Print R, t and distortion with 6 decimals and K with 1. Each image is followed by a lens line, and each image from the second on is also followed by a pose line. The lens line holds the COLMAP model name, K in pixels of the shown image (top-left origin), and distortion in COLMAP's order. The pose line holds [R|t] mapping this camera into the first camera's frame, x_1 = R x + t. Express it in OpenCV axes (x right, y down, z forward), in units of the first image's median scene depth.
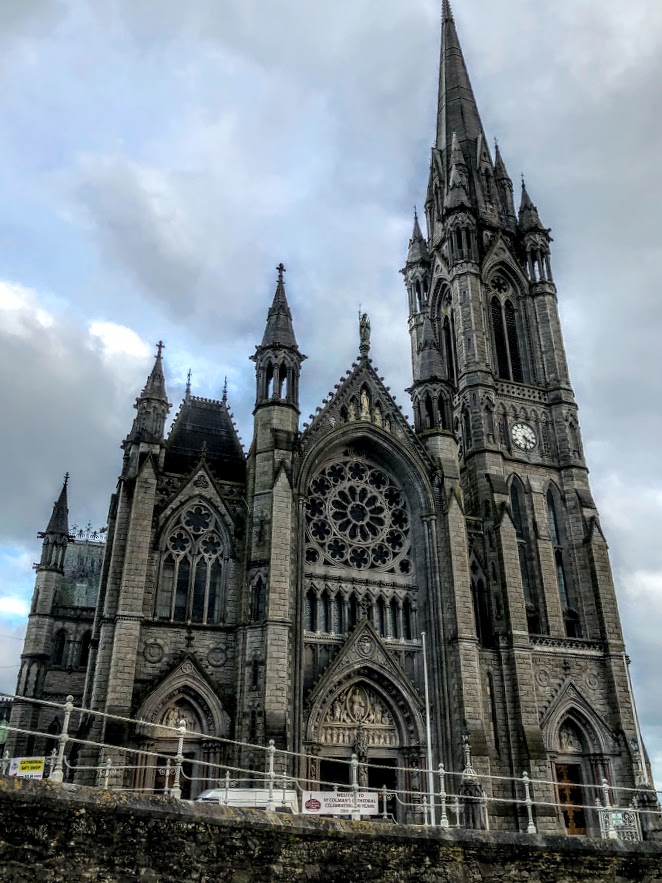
lens RADIAL K [[720.7, 0, 331.9], [0, 720.7, 440.5], [0, 0, 1]] dist [0.032481, -0.006979]
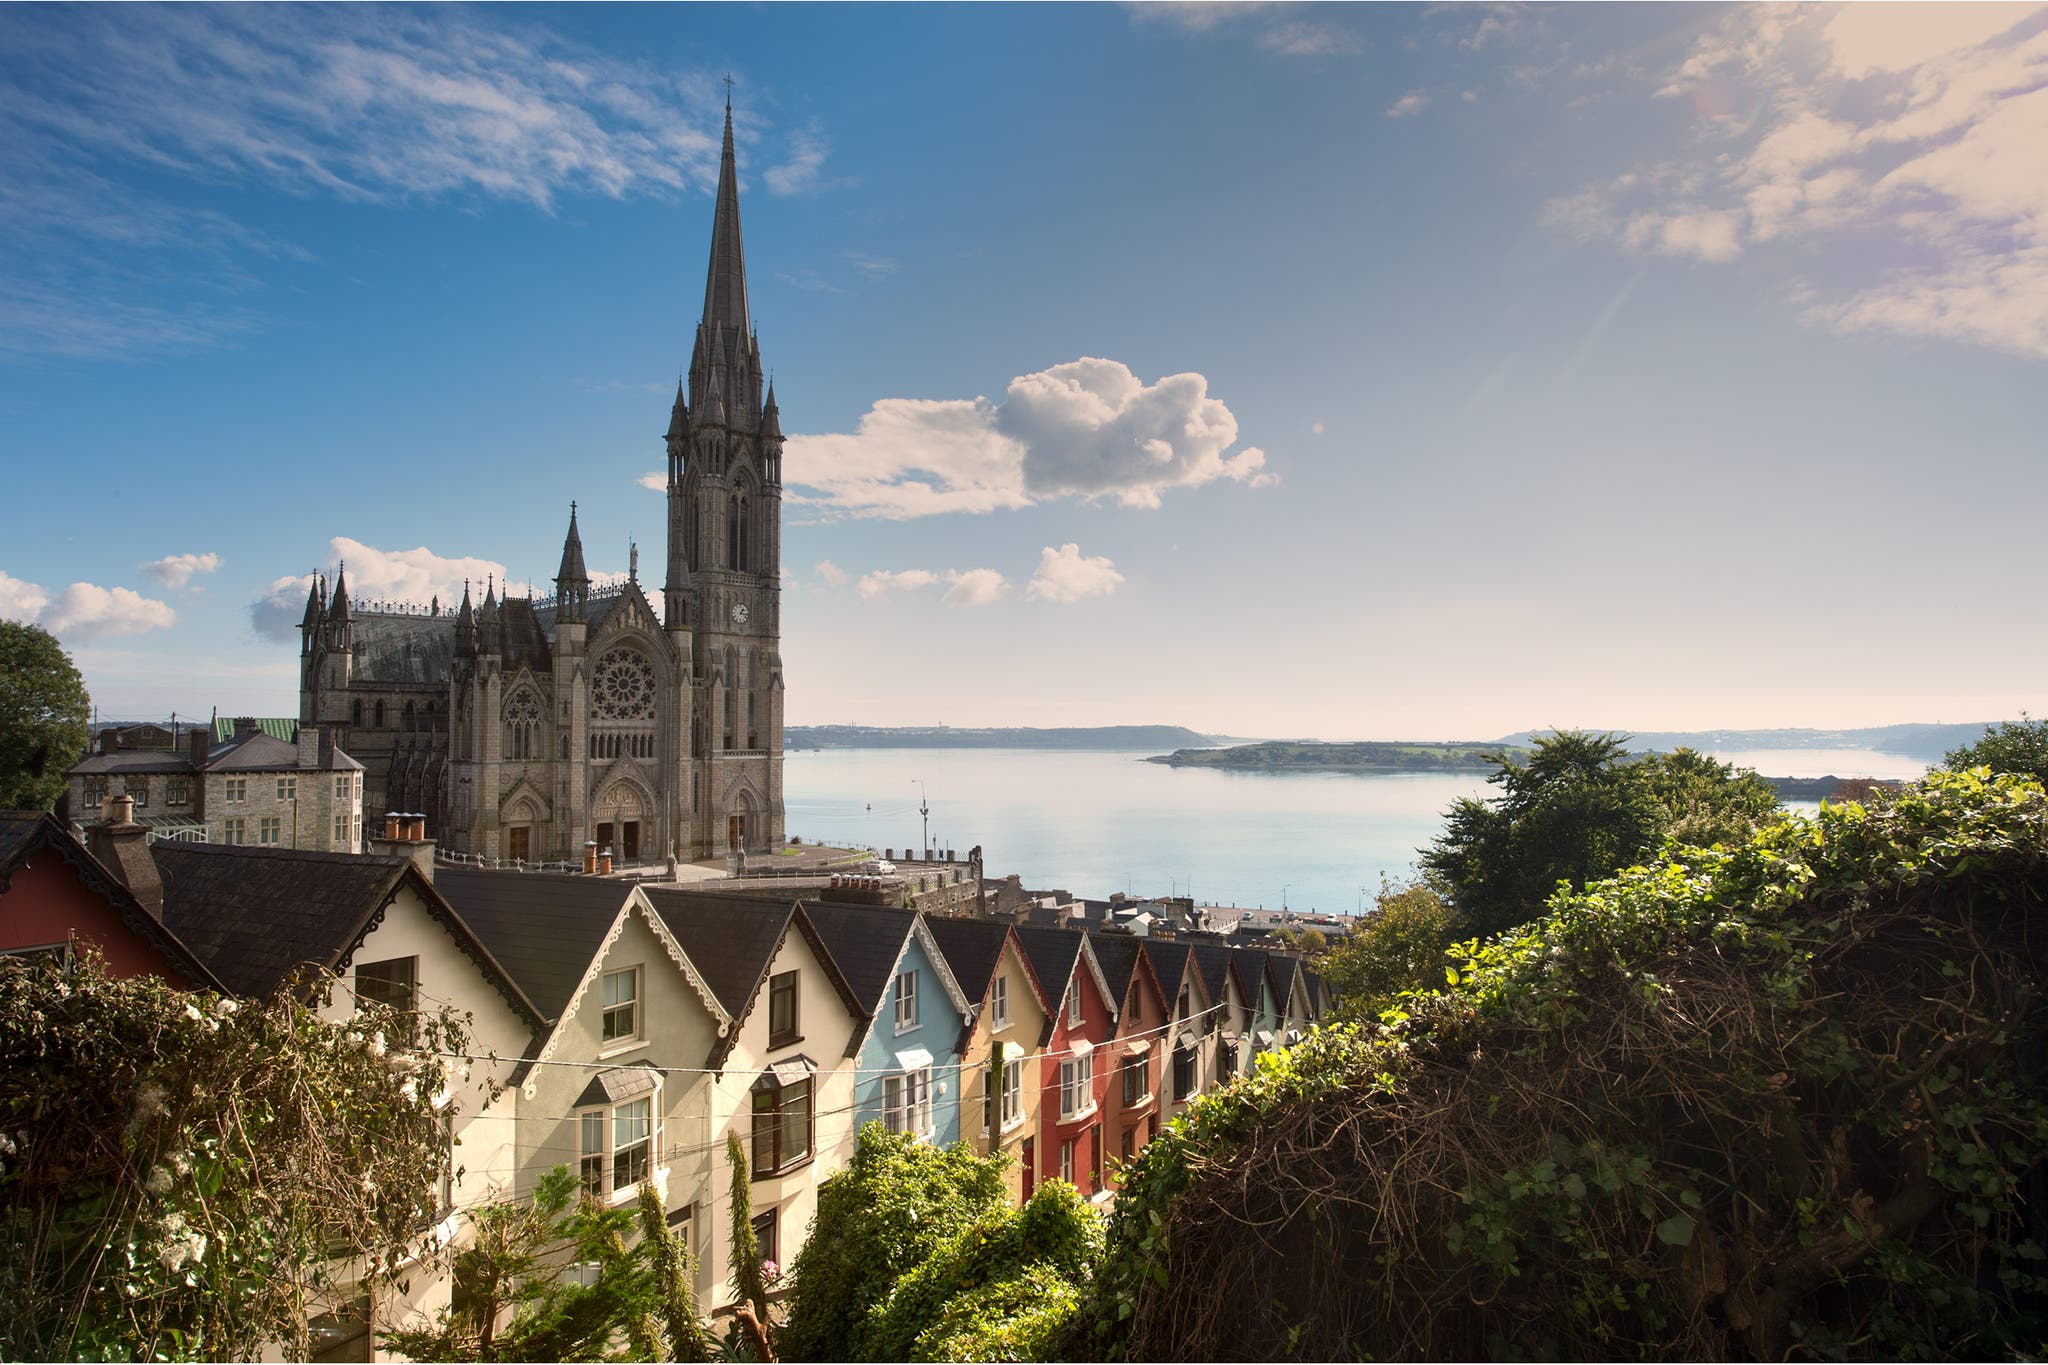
lens RADIAL K [[1359.6, 0, 1025.5], [0, 1359.6, 682.7], [0, 0, 1]] dist [-0.007489, -0.000556]
pose [[0.926188, 0.015674, 0.376735, -0.270040], [-0.184863, 0.889692, 0.417461, -1.309071], [-0.328635, -0.456292, 0.826920, -1.762564]]
